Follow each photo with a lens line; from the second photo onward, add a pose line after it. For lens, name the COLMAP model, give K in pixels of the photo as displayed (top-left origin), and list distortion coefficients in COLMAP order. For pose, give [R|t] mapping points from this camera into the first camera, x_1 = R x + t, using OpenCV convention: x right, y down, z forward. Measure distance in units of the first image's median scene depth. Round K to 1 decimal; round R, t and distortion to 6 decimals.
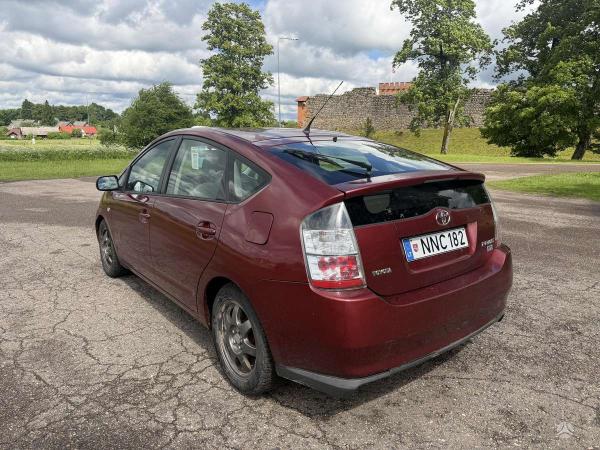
lens RADIAL K [[465.8, 0, 300.0], [0, 465.8, 225.0], [0, 0, 1]] dist [0.007319, -0.000786]
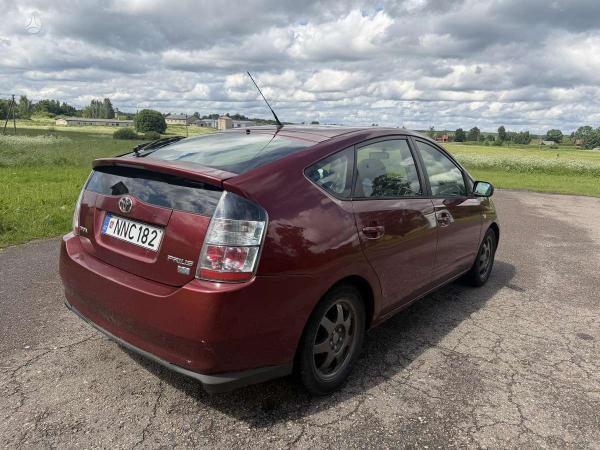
lens RADIAL K [[465.8, 0, 300.0], [0, 465.8, 225.0], [0, 0, 1]] dist [0.007319, -0.000786]
pose [[0.147628, 0.179942, -0.972536, 1.275314], [-0.216366, 0.965368, 0.145772, -0.189206], [0.965086, 0.188904, 0.181448, 1.148410]]
